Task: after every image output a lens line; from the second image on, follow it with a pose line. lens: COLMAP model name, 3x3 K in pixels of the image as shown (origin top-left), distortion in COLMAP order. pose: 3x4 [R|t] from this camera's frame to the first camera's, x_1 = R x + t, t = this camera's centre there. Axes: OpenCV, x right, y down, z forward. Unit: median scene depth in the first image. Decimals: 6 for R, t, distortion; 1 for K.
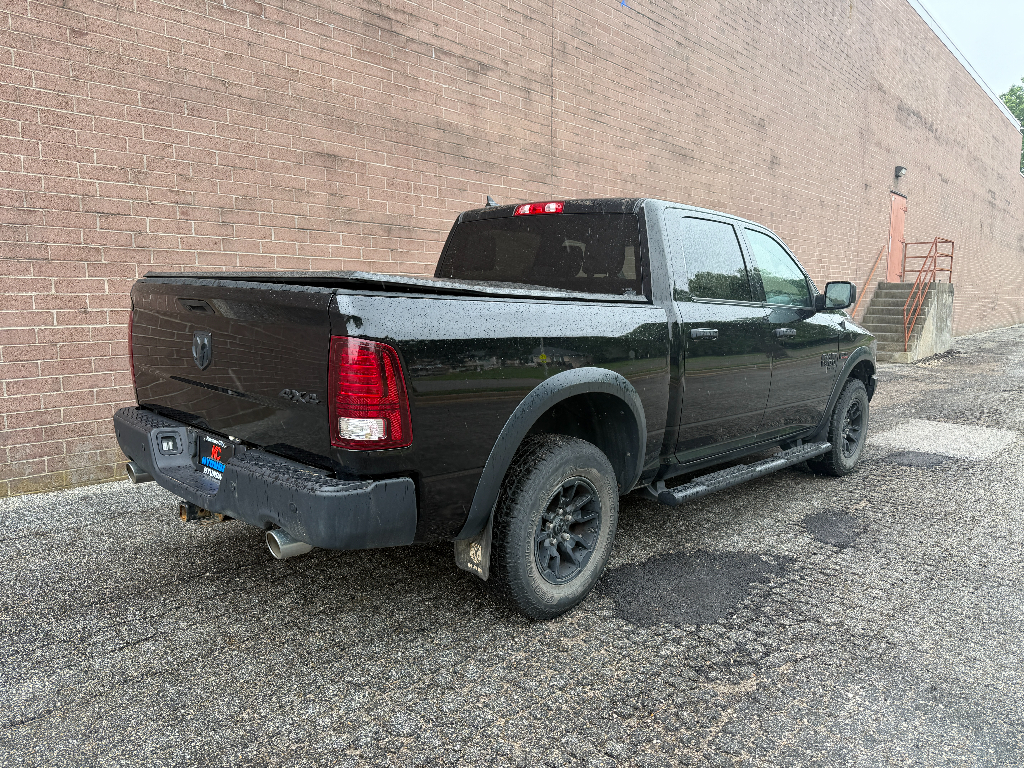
lens RADIAL K [[752.8, 0, 505.2], [0, 752.8, 388.5], [0, 0, 1]] dist [0.008881, -0.025484]
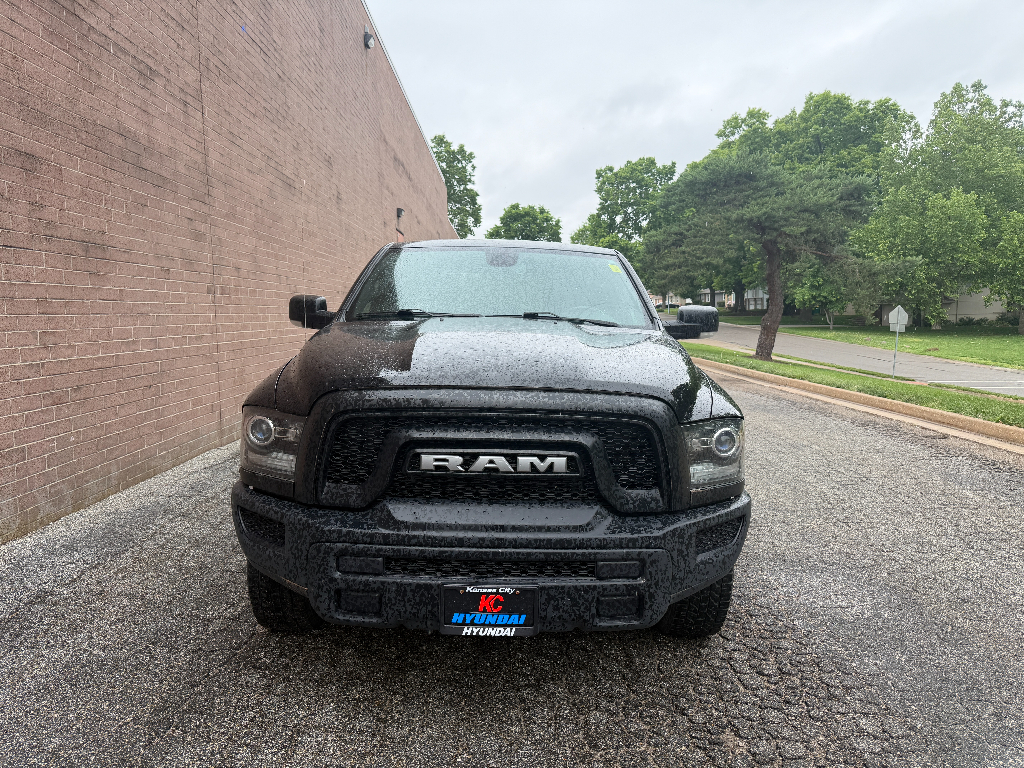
lens RADIAL K [[769.9, 0, 514.0], [0, 769.9, 395.5], [0, 0, 1]] dist [-0.048240, -0.004261]
pose [[0.717599, -0.078630, 0.692003, -0.410428], [0.094422, 0.995416, 0.015191, -0.019272], [-0.690026, 0.054439, 0.721735, 0.087311]]
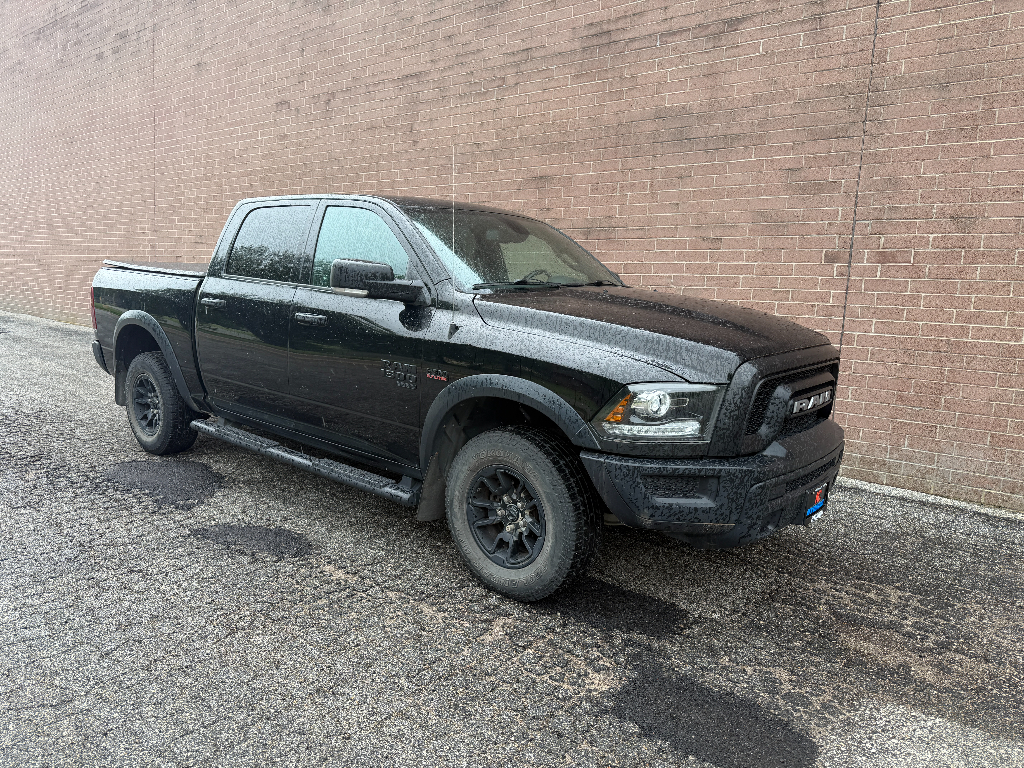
lens RADIAL K [[736.9, 0, 519.0], [0, 736.9, 397.2], [0, 0, 1]] dist [0.020705, -0.042453]
pose [[0.055155, 0.125125, -0.990607, 0.937393], [-0.163351, 0.979881, 0.114676, -0.088015], [0.985025, 0.155492, 0.074484, 0.886088]]
